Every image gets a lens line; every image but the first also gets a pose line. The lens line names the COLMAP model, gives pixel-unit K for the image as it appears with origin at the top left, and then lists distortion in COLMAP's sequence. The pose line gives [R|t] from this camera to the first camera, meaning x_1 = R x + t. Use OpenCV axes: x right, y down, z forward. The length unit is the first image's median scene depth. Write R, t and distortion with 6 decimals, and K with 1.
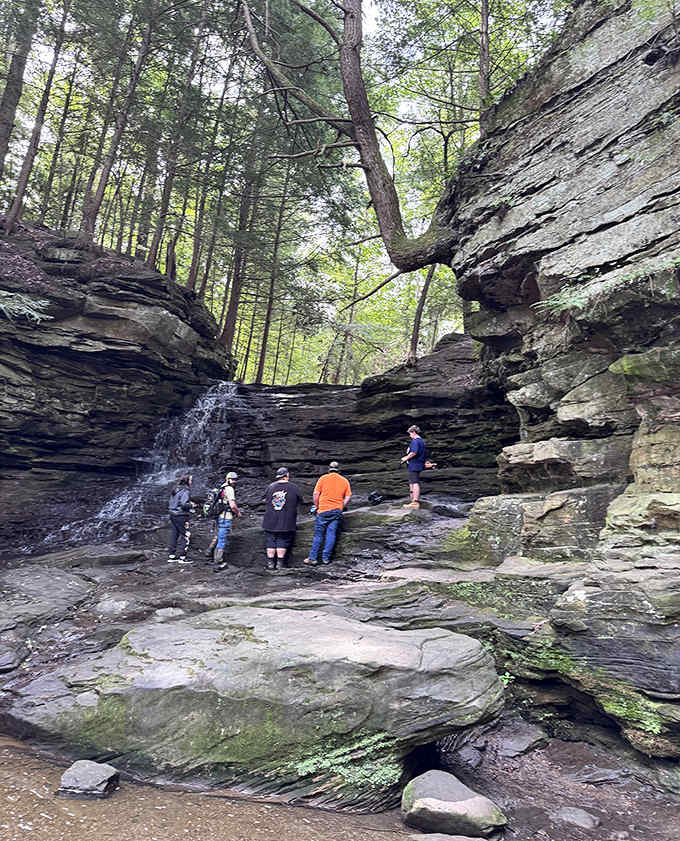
lens RADIAL K [[602.0, 0, 340.4], [0, 602.0, 421.2], [0, 0, 1]] dist [0.001550, -0.001656]
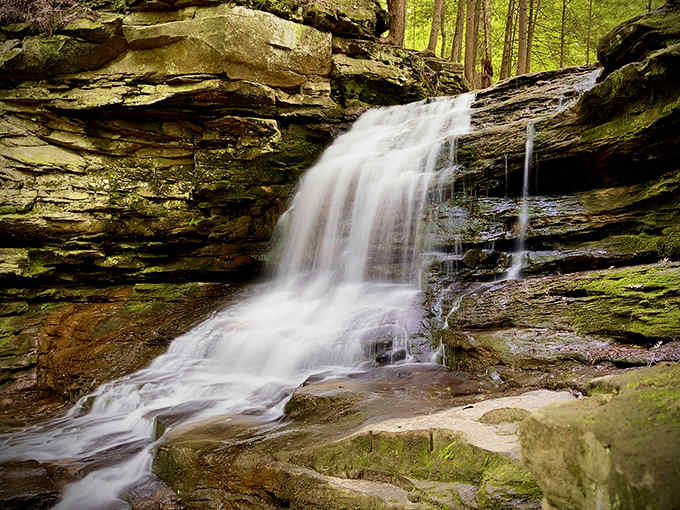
lens RADIAL K [[686.7, 0, 341.2], [0, 686.7, 247.8], [0, 0, 1]] dist [0.065178, 0.000000]
pose [[0.826392, -0.082982, -0.556947, 0.144136], [0.156093, 0.984079, 0.084986, 0.004290], [0.541027, -0.157168, 0.826189, 0.461453]]
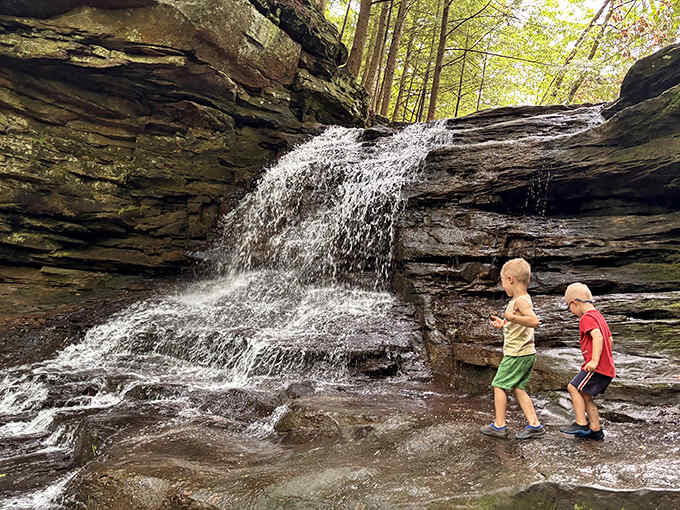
lens RADIAL K [[541.1, 0, 334.5], [0, 541.1, 256.8], [0, 0, 1]] dist [0.024807, 0.000426]
pose [[0.941176, 0.010658, -0.337749, -0.023579], [0.001683, 0.999342, 0.036224, 0.046799], [0.337913, -0.034662, 0.940539, 0.555499]]
